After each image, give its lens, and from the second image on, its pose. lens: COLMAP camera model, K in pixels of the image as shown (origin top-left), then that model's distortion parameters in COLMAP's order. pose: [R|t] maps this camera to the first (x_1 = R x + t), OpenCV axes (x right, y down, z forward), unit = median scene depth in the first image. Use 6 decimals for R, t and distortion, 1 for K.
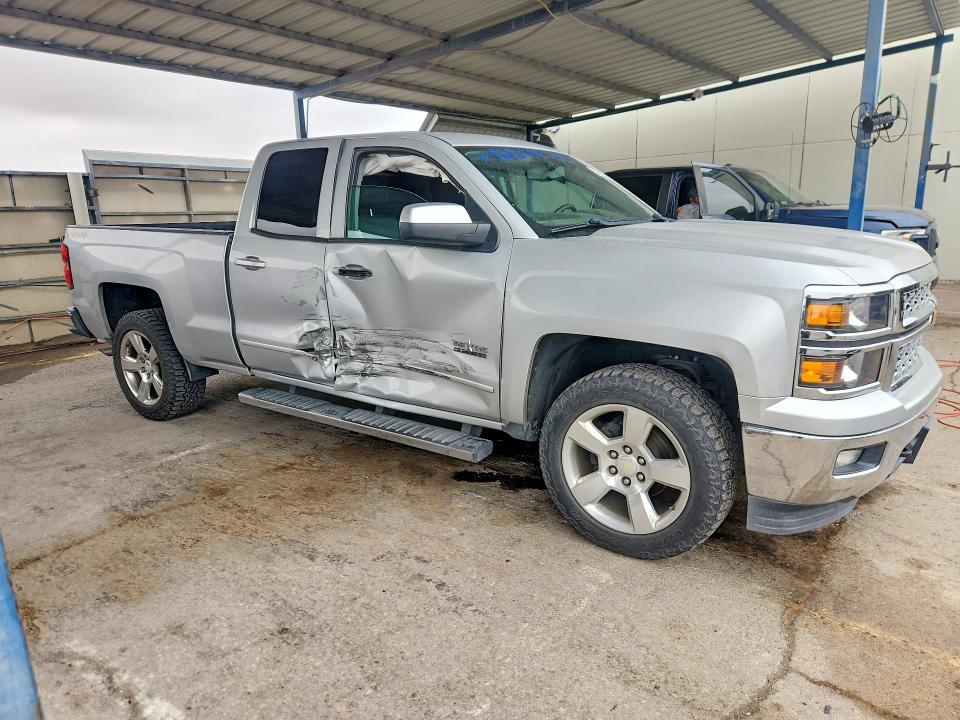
lens RADIAL K [[676.0, 0, 480.0], [0, 676.0, 360.0], [0, 0, 1]] dist [0.002825, -0.000882]
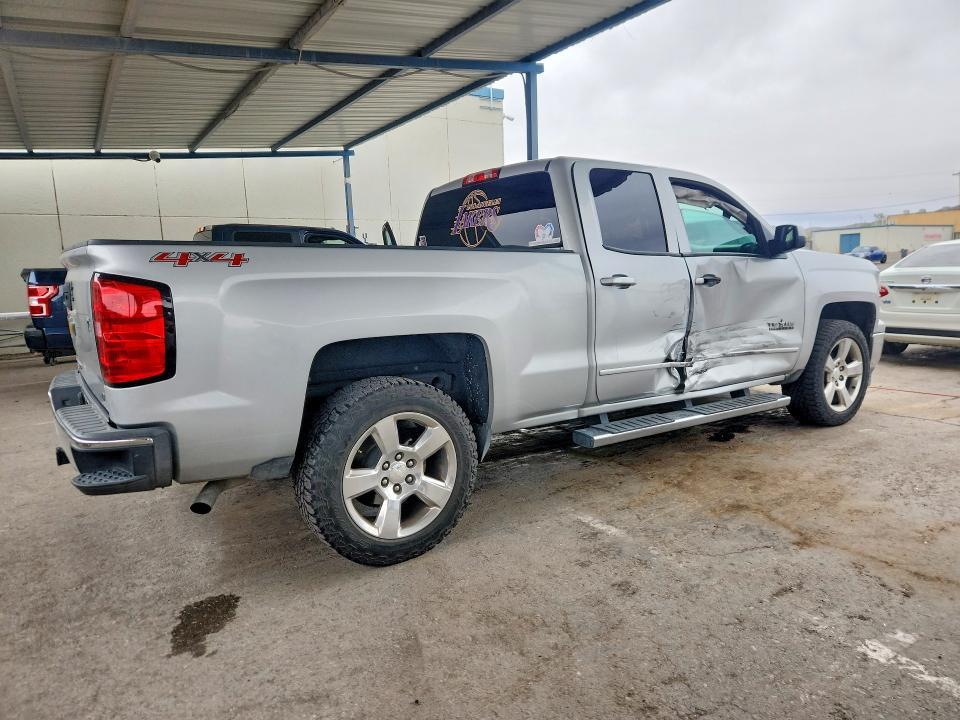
lens RADIAL K [[648.6, 0, 480.0], [0, 648.6, 360.0], [0, 0, 1]] dist [-0.002985, -0.001199]
pose [[0.362072, -0.117101, 0.924765, -1.259318], [0.232133, 0.972151, 0.032215, -0.114283], [-0.902784, 0.203004, 0.379172, 0.882623]]
